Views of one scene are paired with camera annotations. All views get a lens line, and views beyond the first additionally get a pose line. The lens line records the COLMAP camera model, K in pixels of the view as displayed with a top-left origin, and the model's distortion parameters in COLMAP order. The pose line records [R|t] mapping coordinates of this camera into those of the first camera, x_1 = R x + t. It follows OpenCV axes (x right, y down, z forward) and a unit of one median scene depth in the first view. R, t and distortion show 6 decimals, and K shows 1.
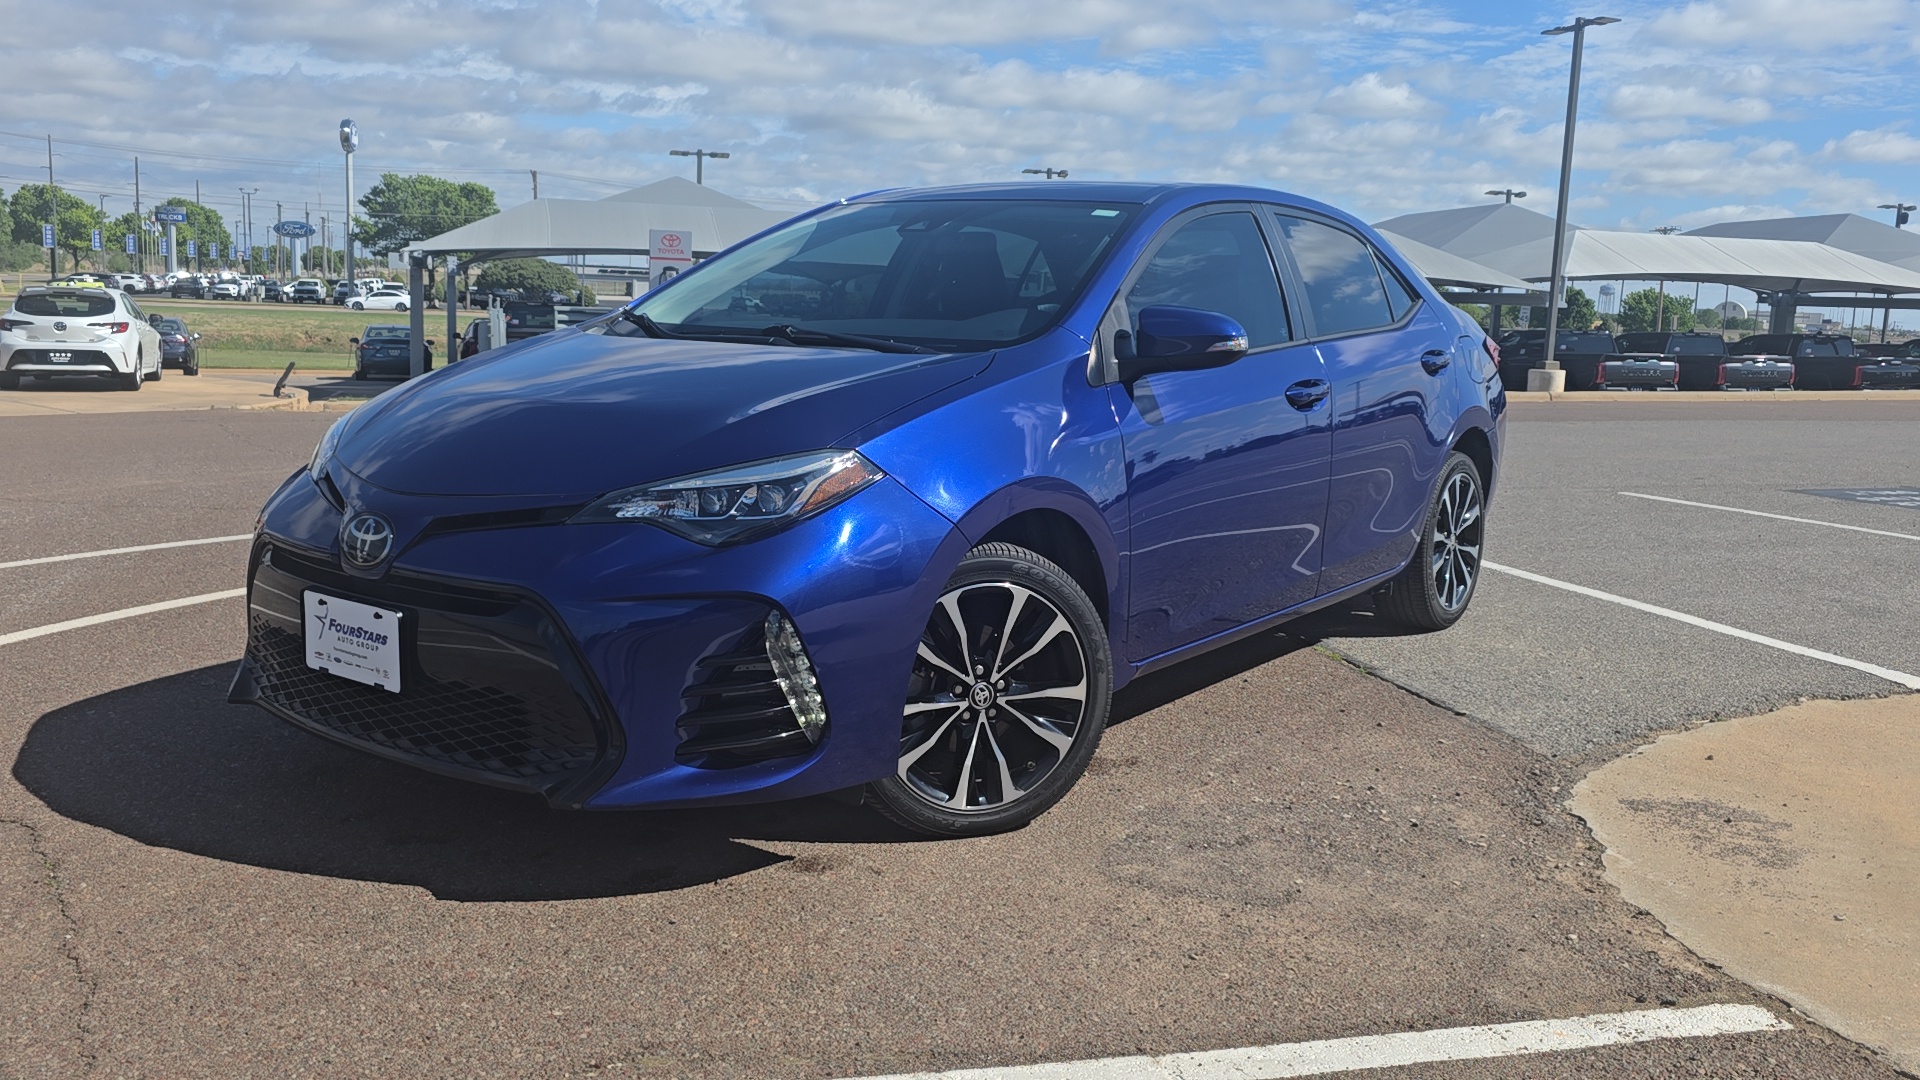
lens RADIAL K [[1596.7, 0, 957.4], [0, 1596.7, 535.9], [0, 0, 1]] dist [0.016590, -0.012075]
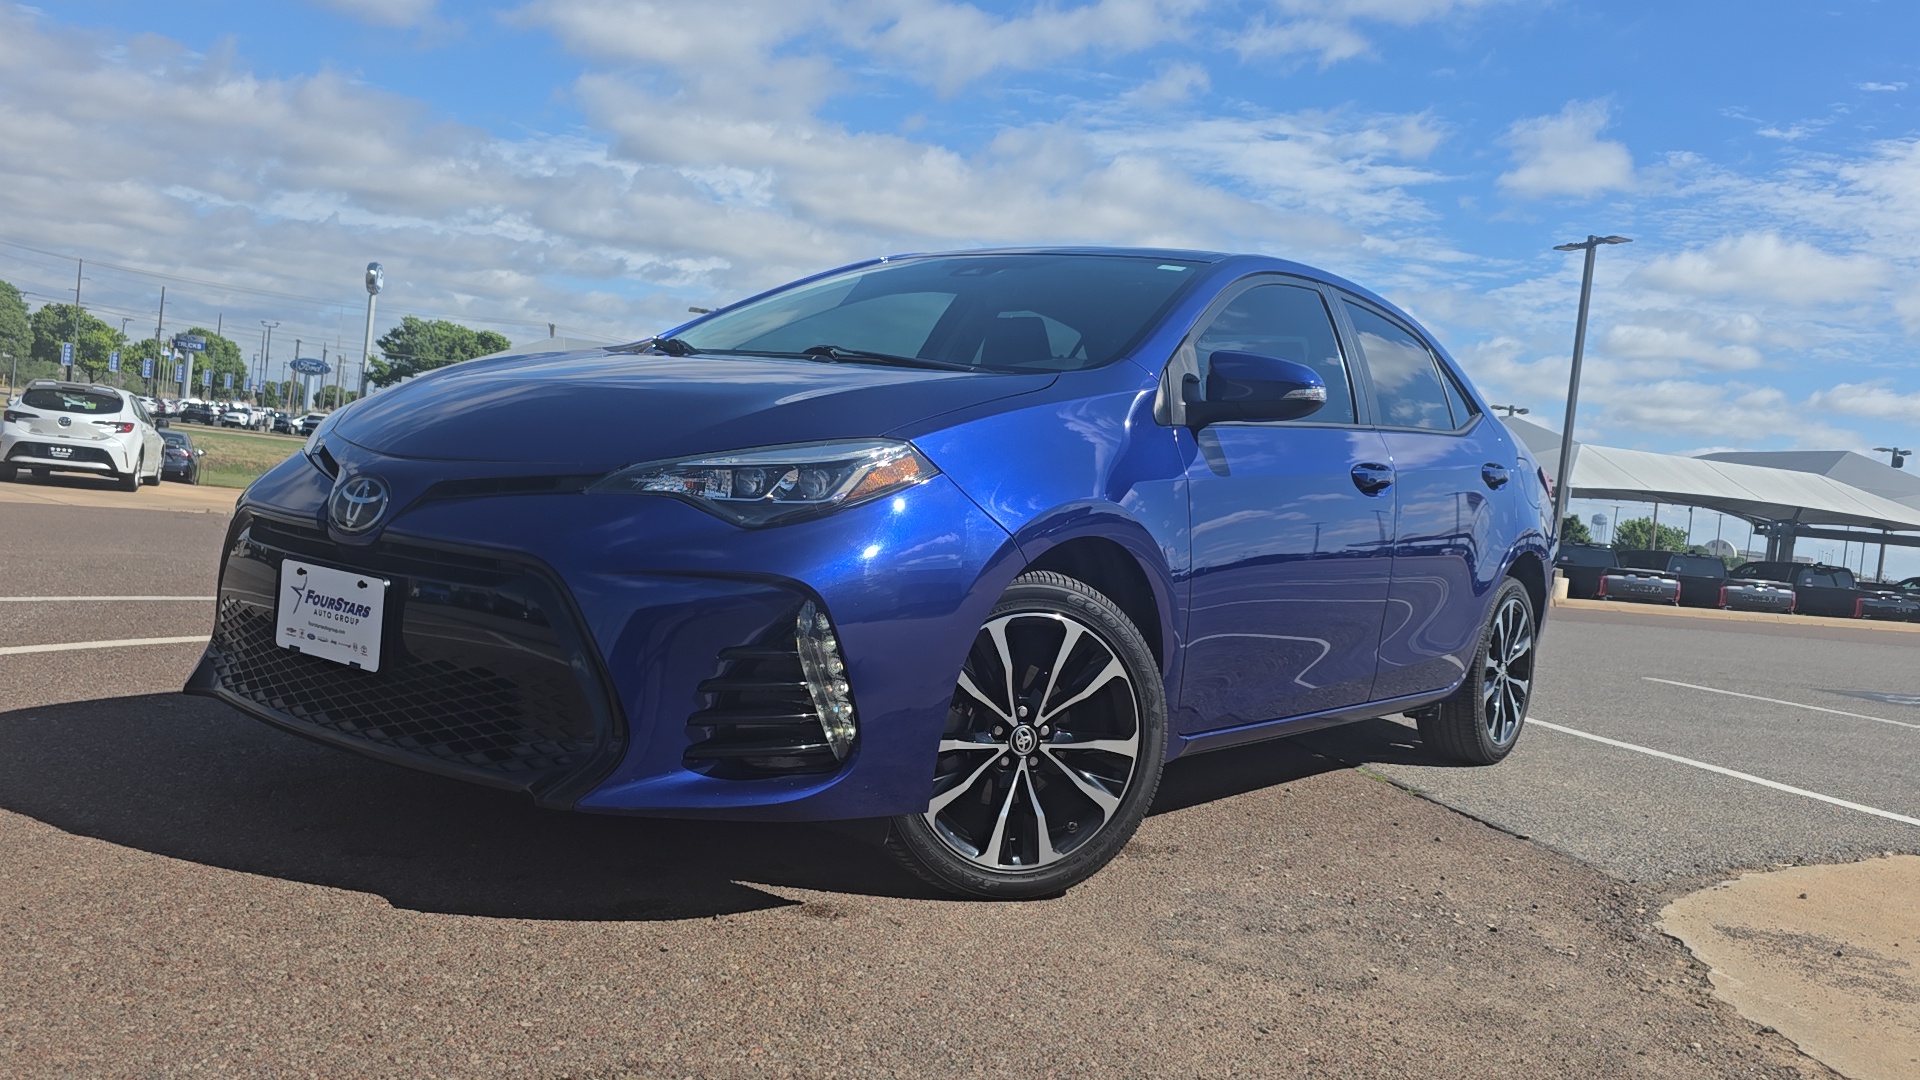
lens RADIAL K [[1596.7, 0, 956.8], [0, 1596.7, 542.5], [0, 0, 1]] dist [0.016590, -0.012075]
pose [[0.997588, 0.069382, 0.001907, -0.031378], [-0.068749, 0.991518, -0.110298, 0.090743], [-0.009543, 0.109901, 0.993897, 0.096734]]
